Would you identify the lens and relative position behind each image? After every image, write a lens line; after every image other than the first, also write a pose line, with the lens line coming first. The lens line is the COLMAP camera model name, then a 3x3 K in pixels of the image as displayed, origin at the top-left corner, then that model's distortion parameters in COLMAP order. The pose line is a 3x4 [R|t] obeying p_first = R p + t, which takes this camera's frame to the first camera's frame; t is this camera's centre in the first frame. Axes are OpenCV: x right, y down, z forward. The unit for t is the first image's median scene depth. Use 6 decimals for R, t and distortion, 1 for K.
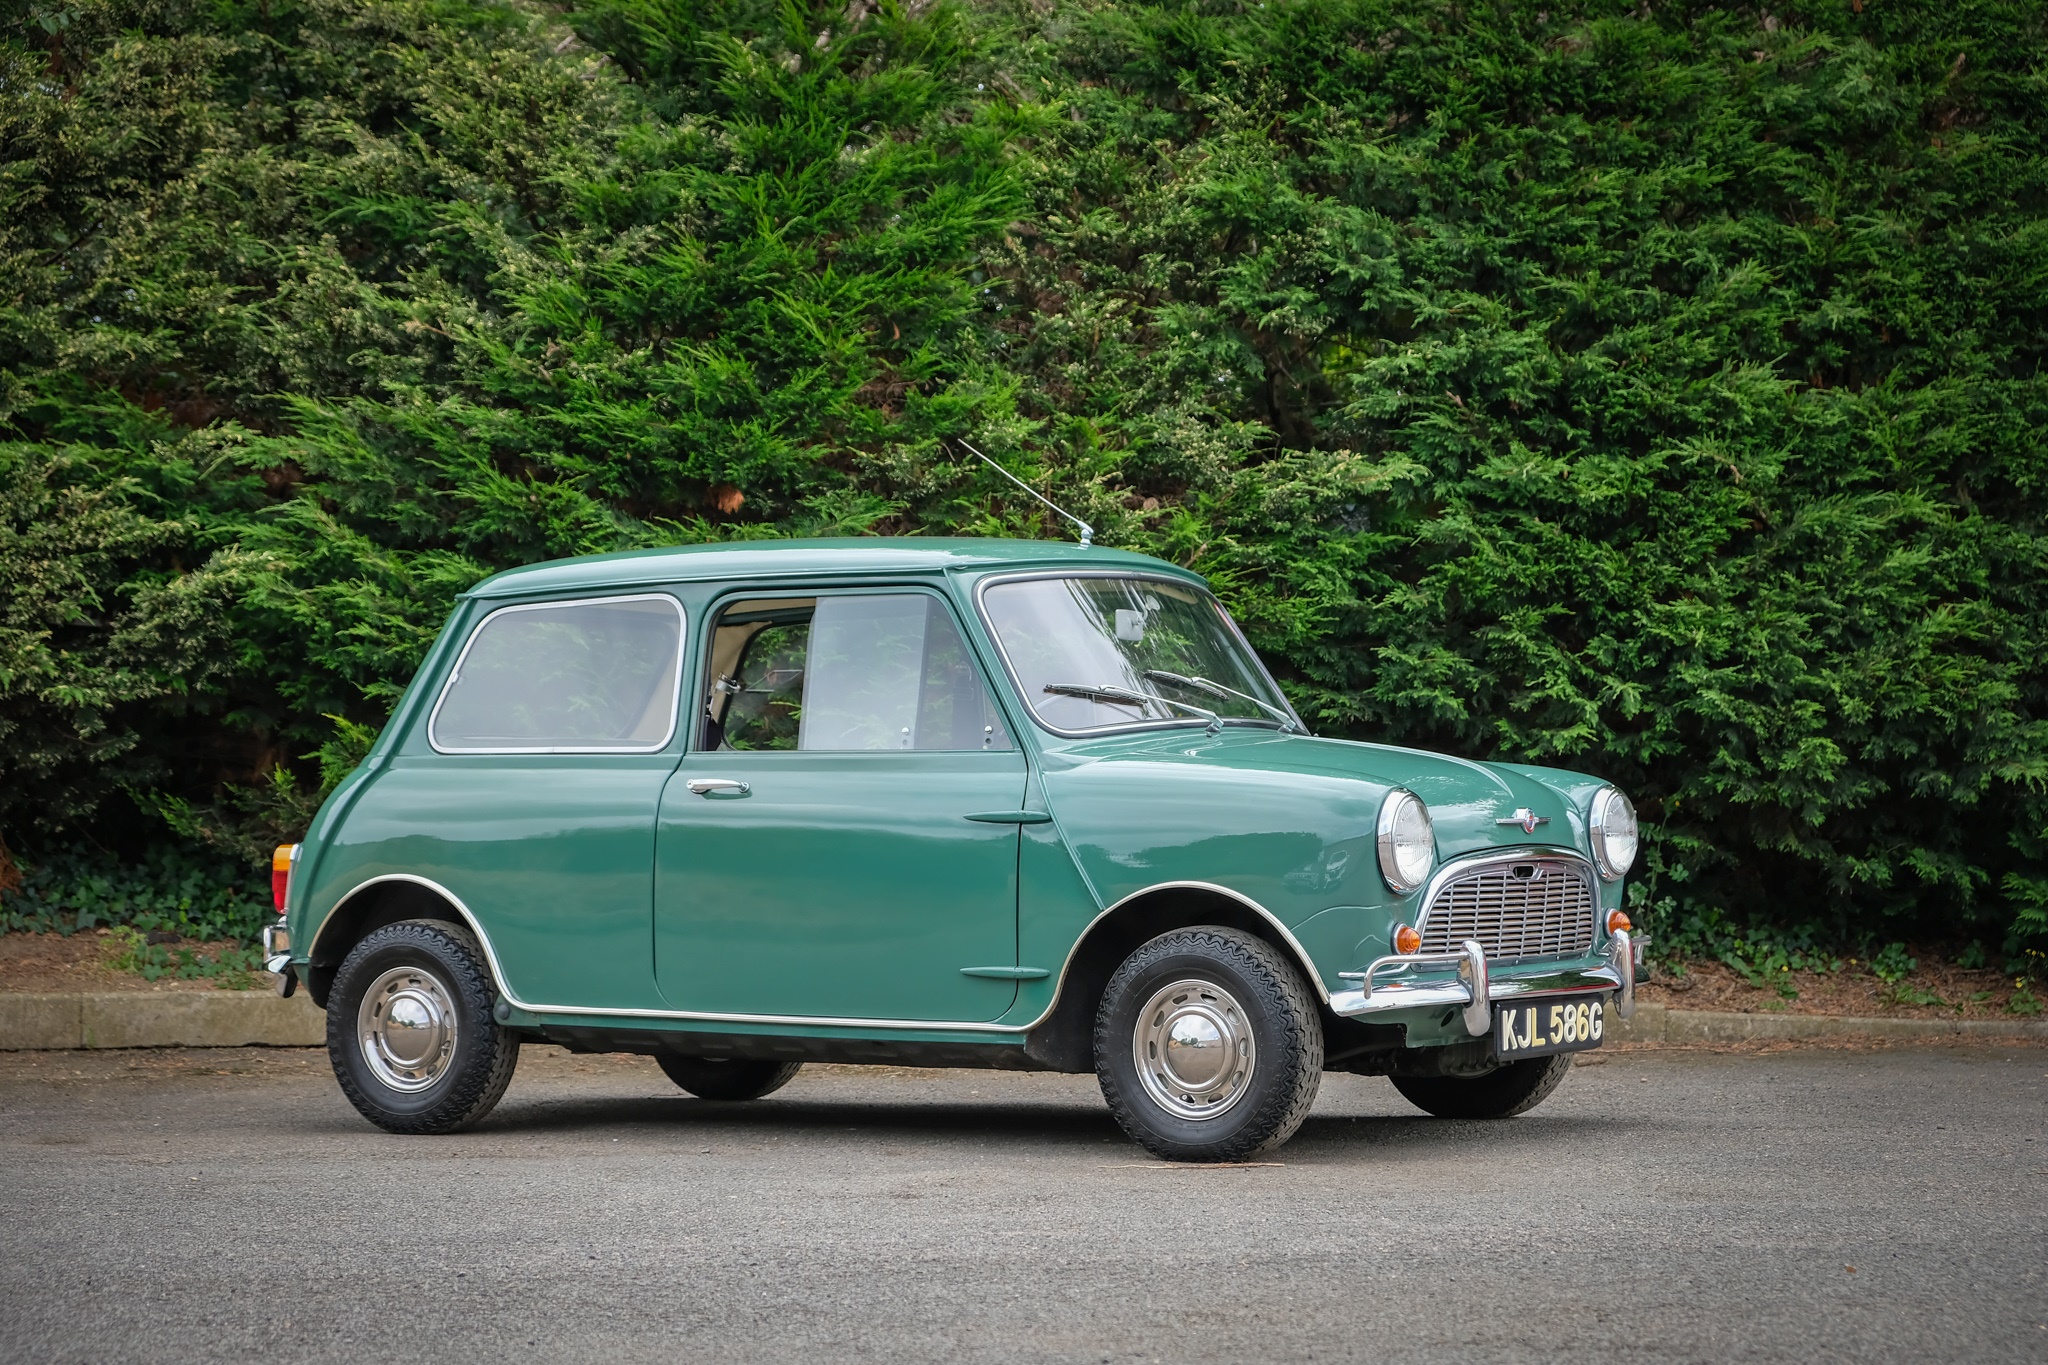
lens RADIAL K [[4377.9, 0, 1222.8], [0, 4377.9, 726.7], [0, 0, 1]] dist [-0.073688, 0.563257]
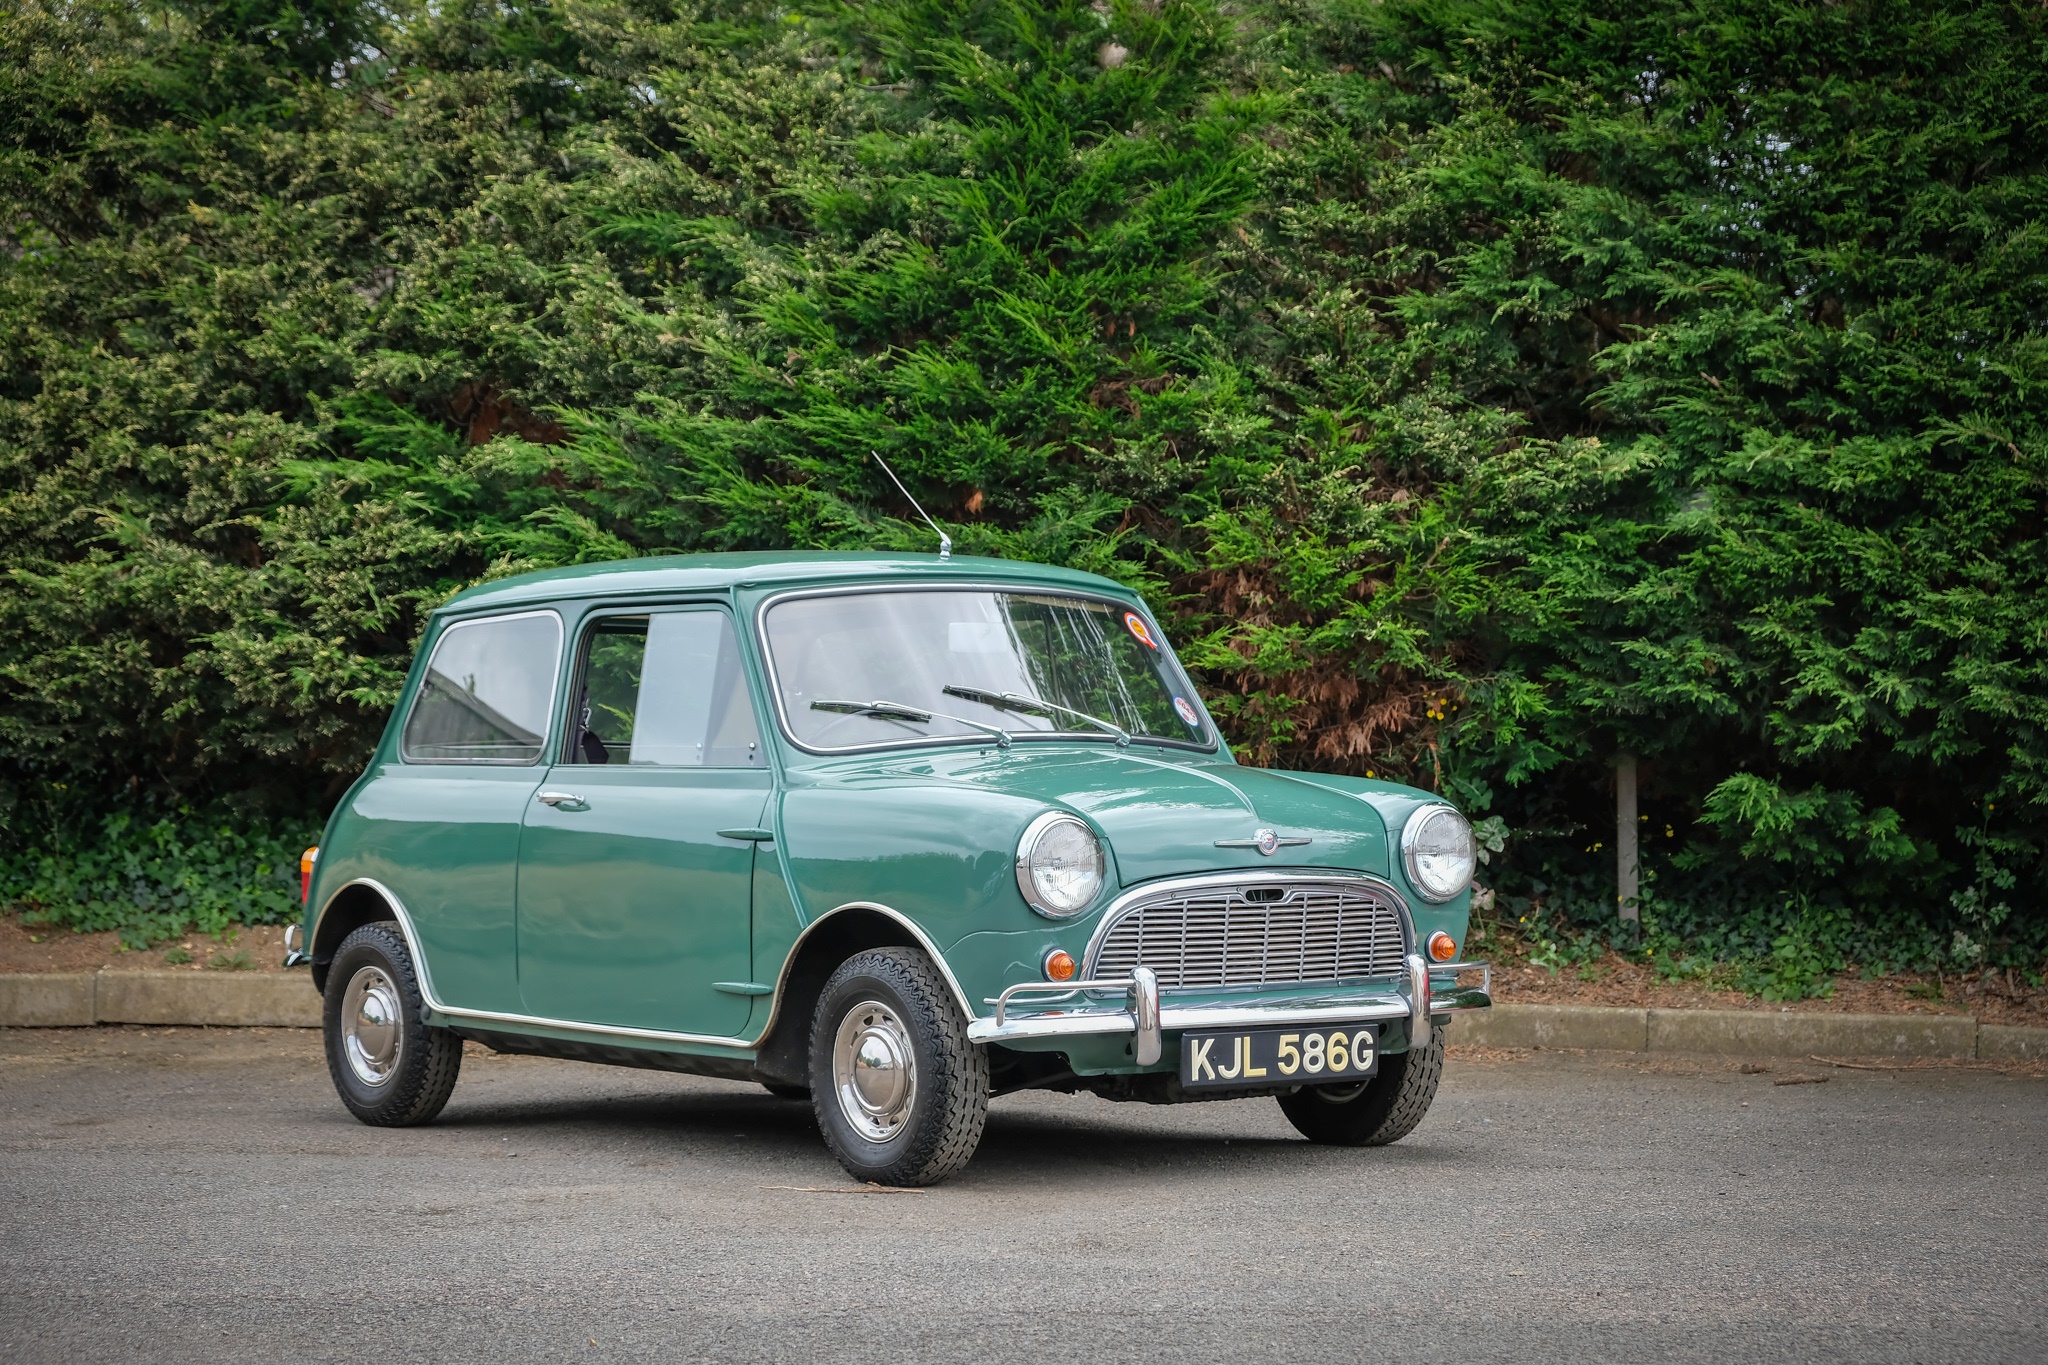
lens RADIAL K [[4377.9, 0, 1222.8], [0, 4377.9, 726.7], [0, 0, 1]] dist [-0.073688, 0.563257]
pose [[0.936745, 0.002086, -0.350007, 0.300748], [0.002597, 0.999913, 0.012911, -0.012412], [0.350003, -0.013004, 0.936658, 0.070574]]
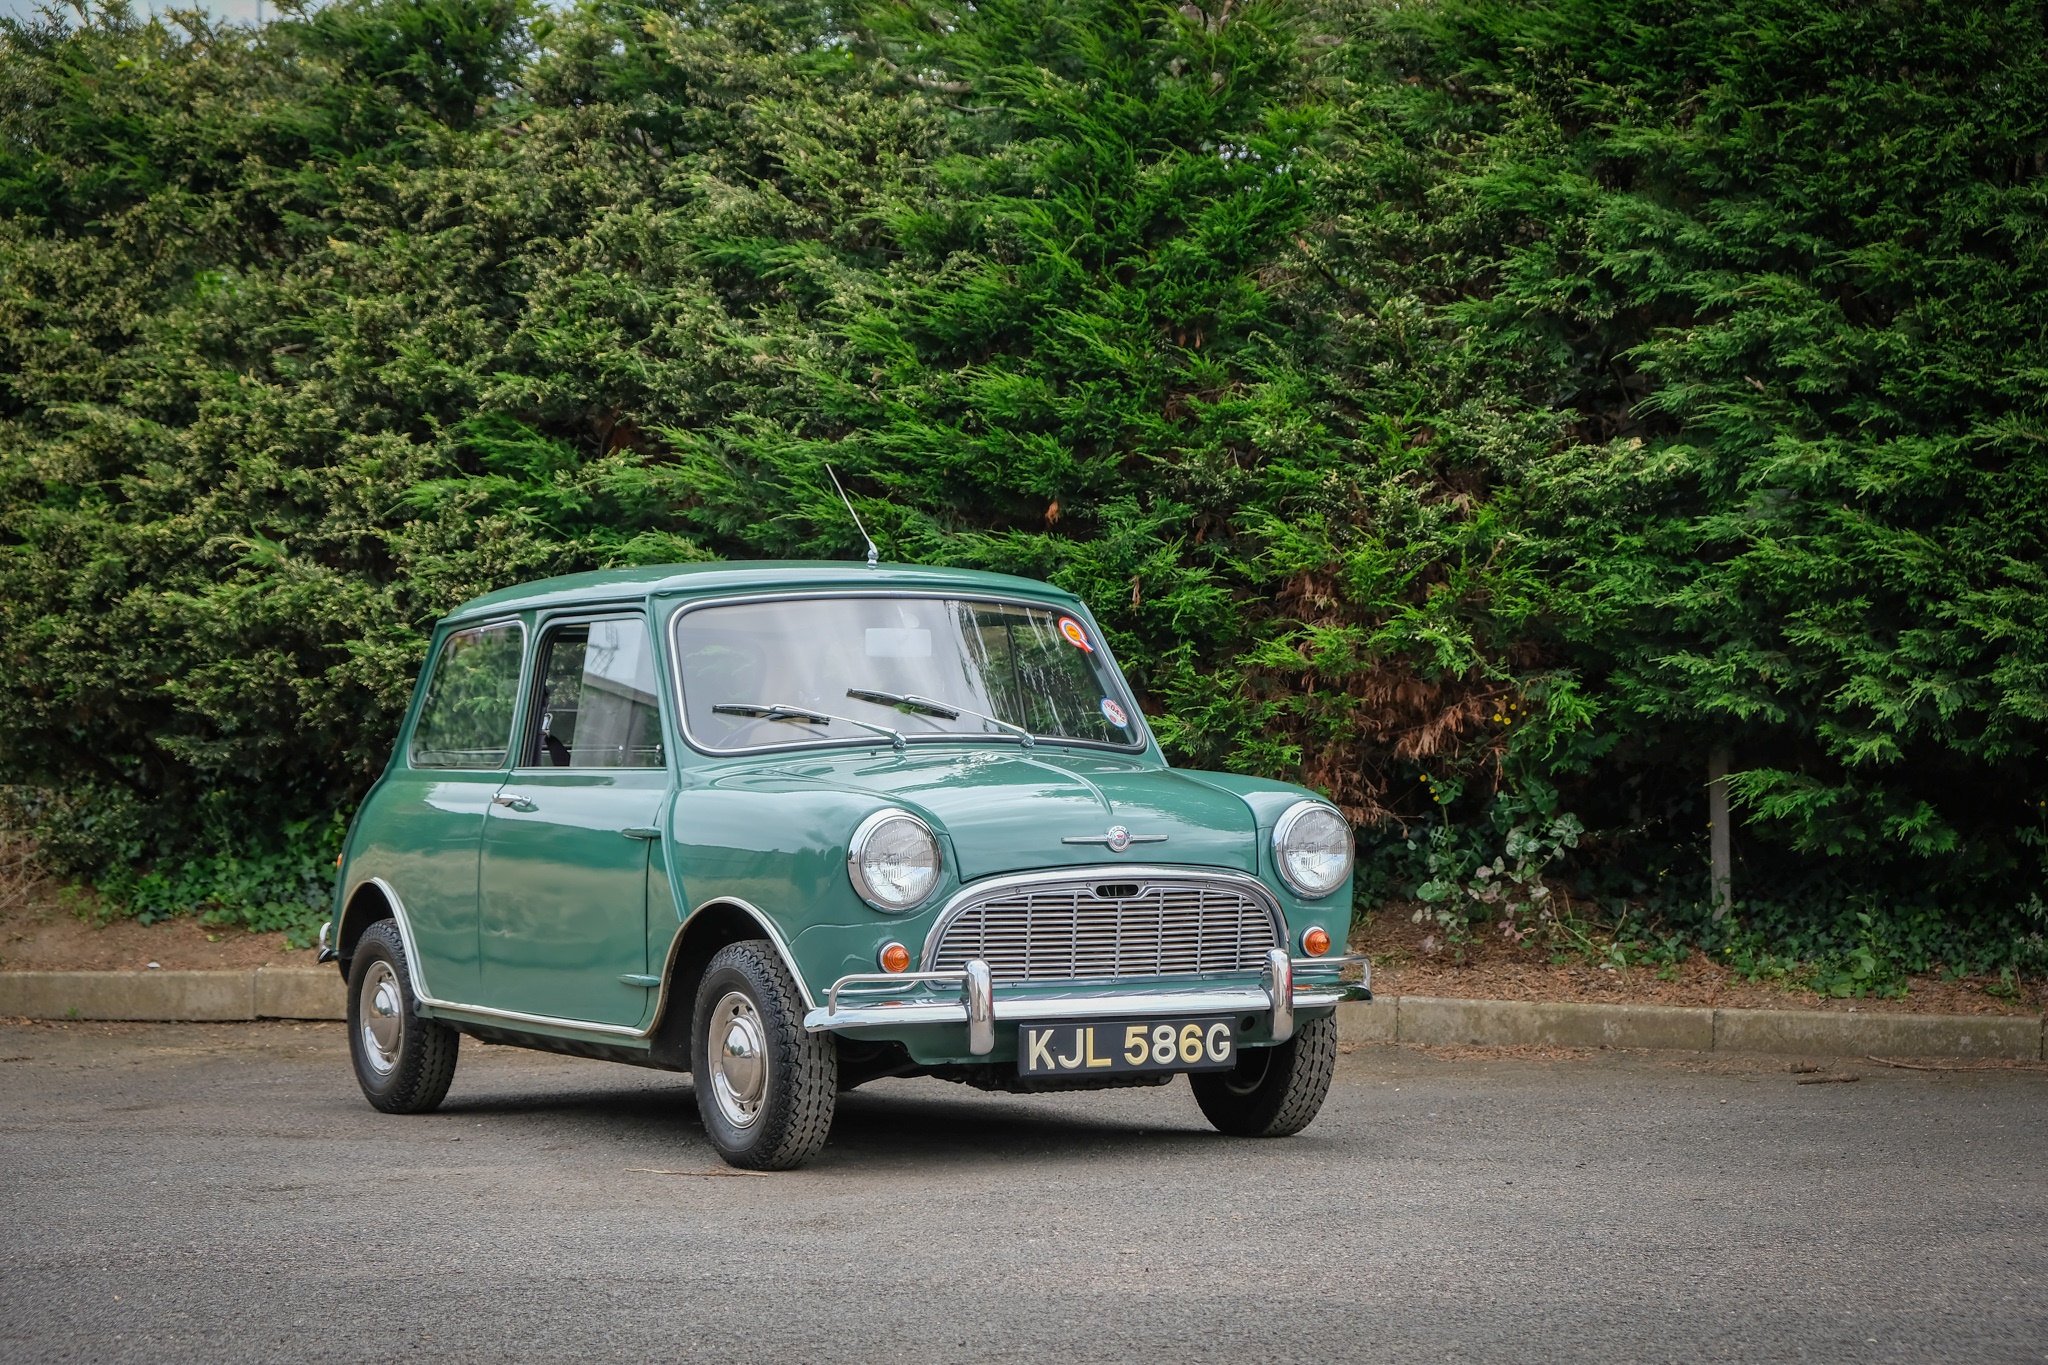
lens RADIAL K [[4377.9, 0, 1222.8], [0, 4377.9, 726.7], [0, 0, 1]] dist [-0.073688, 0.563257]
pose [[0.877868, -0.004133, -0.478885, 0.427101], [0.009599, 0.999914, 0.008968, -0.009497], [0.478807, -0.012469, 0.877832, 0.106772]]
